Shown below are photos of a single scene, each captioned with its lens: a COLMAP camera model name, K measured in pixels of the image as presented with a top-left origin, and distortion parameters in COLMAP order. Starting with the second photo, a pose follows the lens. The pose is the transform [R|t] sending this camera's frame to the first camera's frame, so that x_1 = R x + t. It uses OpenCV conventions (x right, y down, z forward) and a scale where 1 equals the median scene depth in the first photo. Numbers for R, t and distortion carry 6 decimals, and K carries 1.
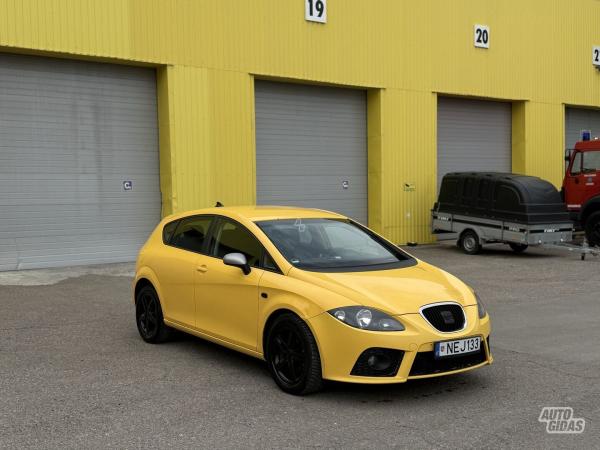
lens RADIAL K [[714.2, 0, 300.0], [0, 714.2, 225.0], [0, 0, 1]] dist [0.128405, -0.002323]
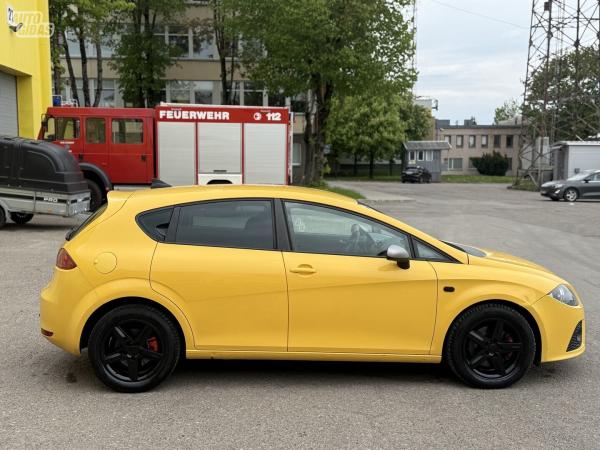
lens RADIAL K [[714.2, 0, 300.0], [0, 714.2, 225.0], [0, 0, 1]] dist [0.128405, -0.002323]
pose [[0.558904, -0.062474, 0.826876, -0.294606], [0.019648, 0.997876, 0.062113, -0.013258], [-0.828999, -0.018468, 0.558944, 0.219734]]
